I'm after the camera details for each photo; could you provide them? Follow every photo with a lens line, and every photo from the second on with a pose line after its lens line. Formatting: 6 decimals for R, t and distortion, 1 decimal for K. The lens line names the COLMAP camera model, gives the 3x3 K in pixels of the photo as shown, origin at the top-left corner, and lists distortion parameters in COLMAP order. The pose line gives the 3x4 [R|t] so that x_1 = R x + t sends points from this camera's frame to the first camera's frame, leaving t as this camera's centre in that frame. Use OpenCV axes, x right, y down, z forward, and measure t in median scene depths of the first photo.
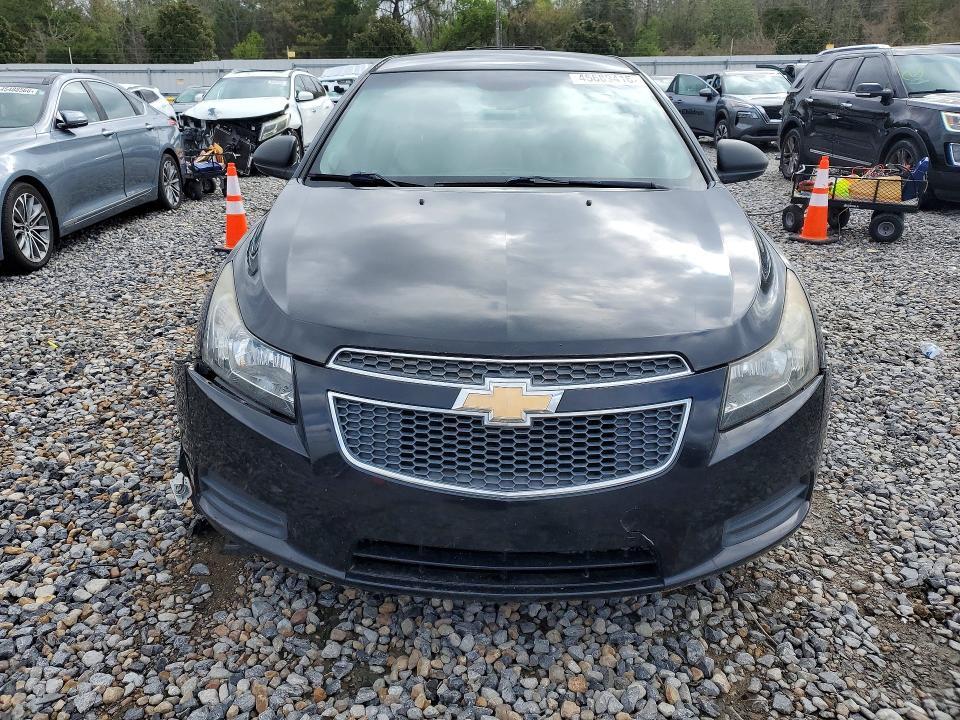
lens RADIAL K [[747.3, 0, 480.0], [0, 747.3, 360.0], [0, 0, 1]] dist [0.012315, 0.010794]
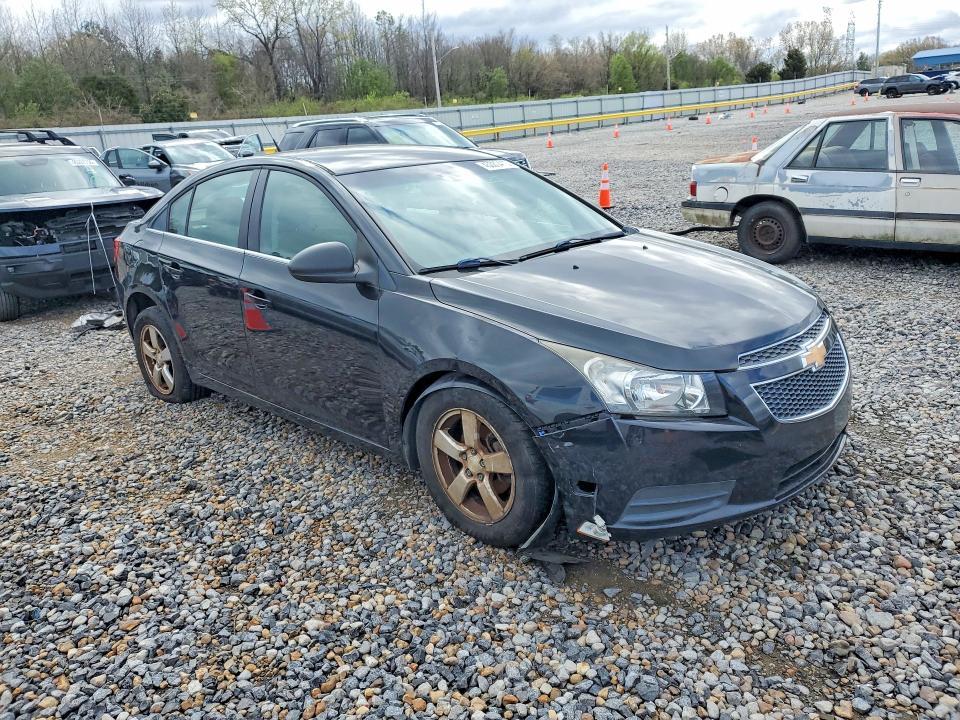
lens RADIAL K [[747.3, 0, 480.0], [0, 747.3, 360.0], [0, 0, 1]] dist [0.012315, 0.010794]
pose [[0.649566, -0.265521, 0.712434, -1.421846], [0.315968, 0.946562, 0.064693, -0.241283], [-0.691540, 0.183084, 0.698751, 0.273825]]
